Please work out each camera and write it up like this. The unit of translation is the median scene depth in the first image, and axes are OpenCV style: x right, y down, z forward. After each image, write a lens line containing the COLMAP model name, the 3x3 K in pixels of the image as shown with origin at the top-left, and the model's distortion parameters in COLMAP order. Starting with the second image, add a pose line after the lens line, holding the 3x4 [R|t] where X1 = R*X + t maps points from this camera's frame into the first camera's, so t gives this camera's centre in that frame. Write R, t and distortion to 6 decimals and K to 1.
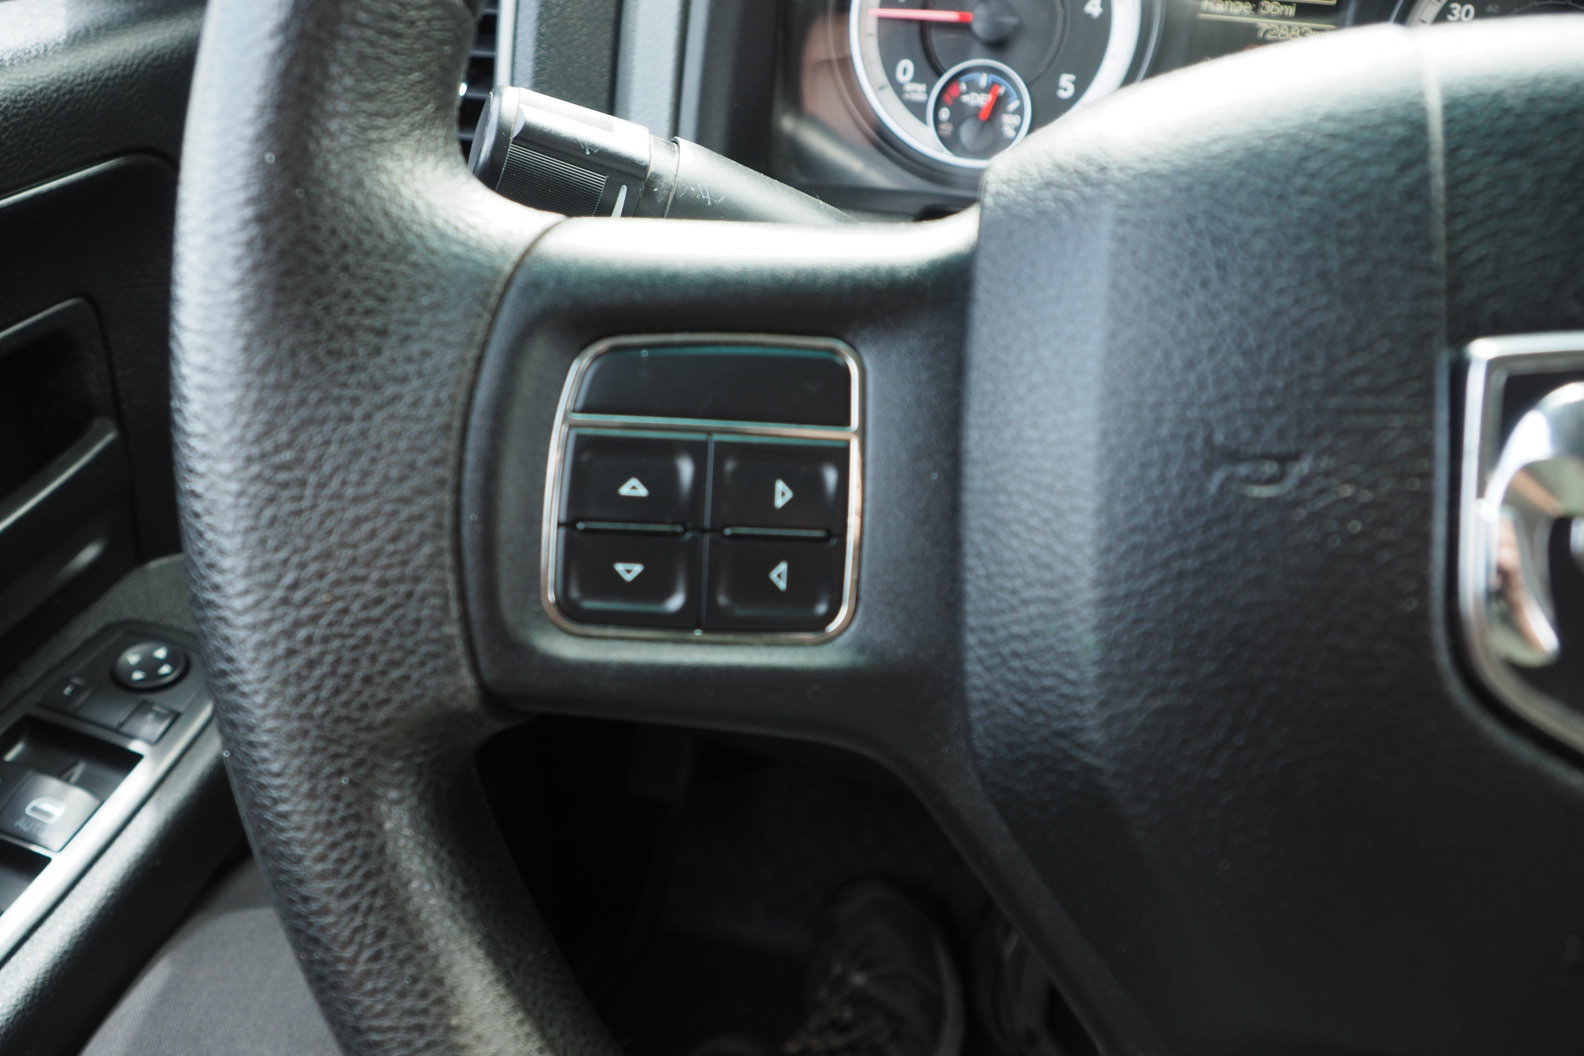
lens RADIAL K [[1193.5, 0, 795.1], [0, 1193.5, 545.2], [0, 0, 1]] dist [-0.041523, -0.000831]
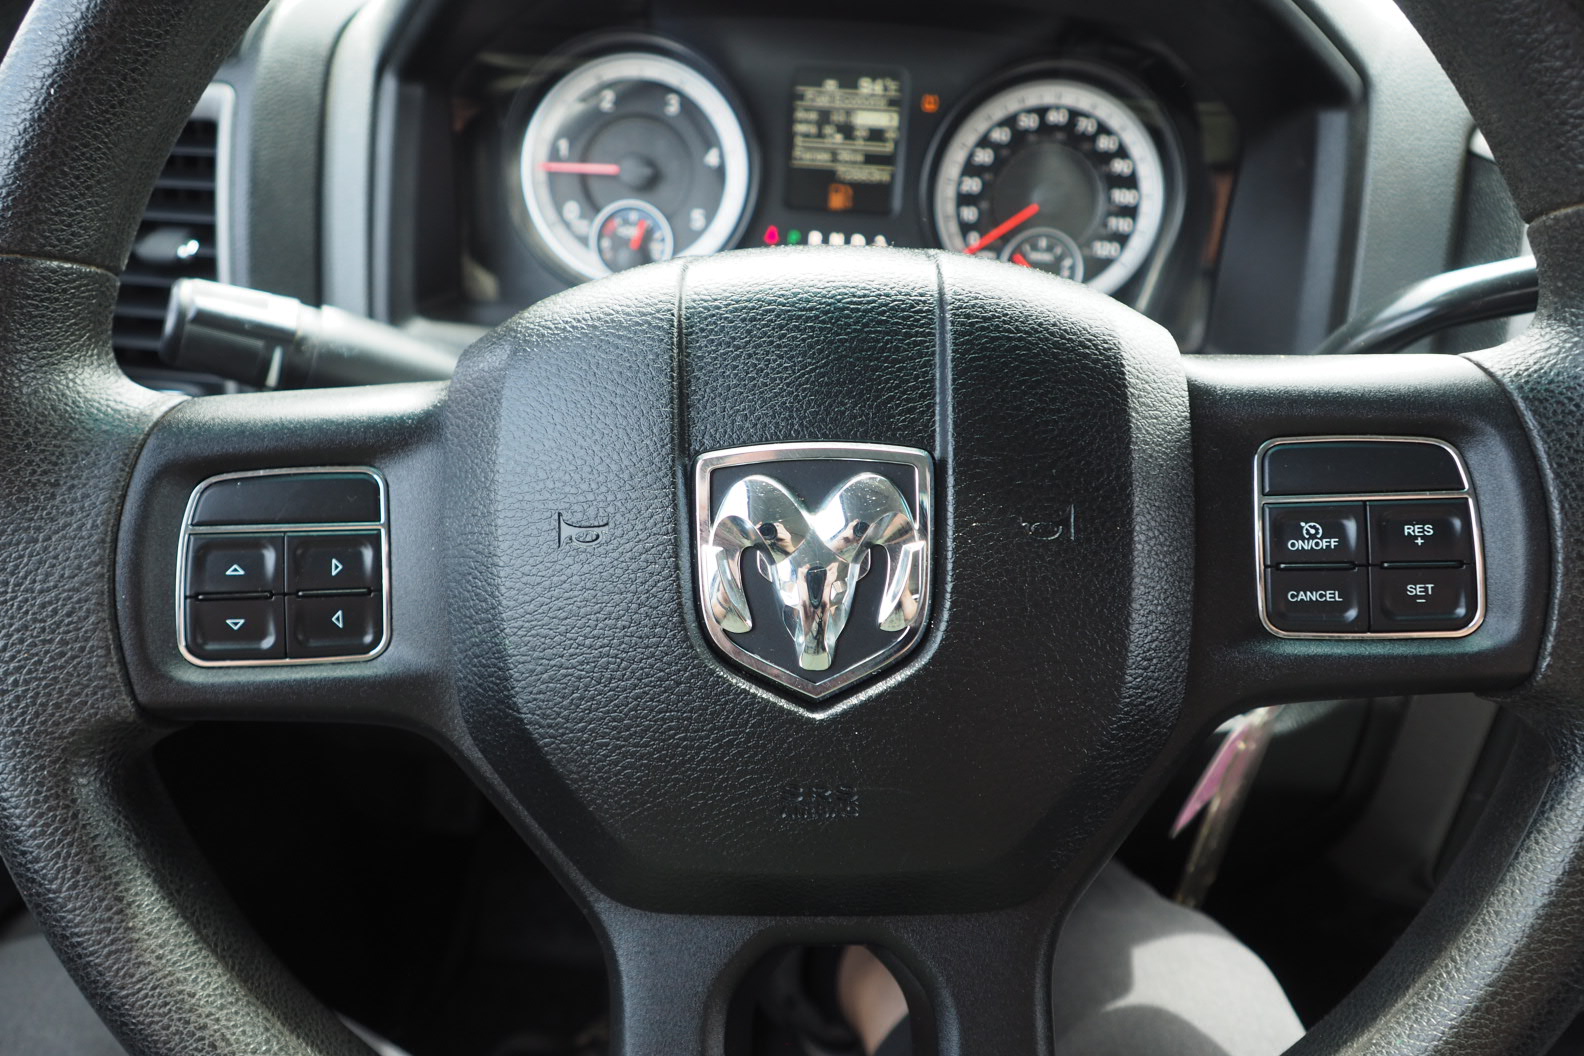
lens RADIAL K [[1129.4, 0, 792.0], [0, 1129.4, 528.0], [0, 0, 1]] dist [-0.040594, -0.005428]
pose [[0.986665, -0.070254, 0.146823, 0.392020], [0.078000, 0.995813, -0.047675, 0.024811], [-0.142858, 0.058492, 0.988013, -0.584833]]
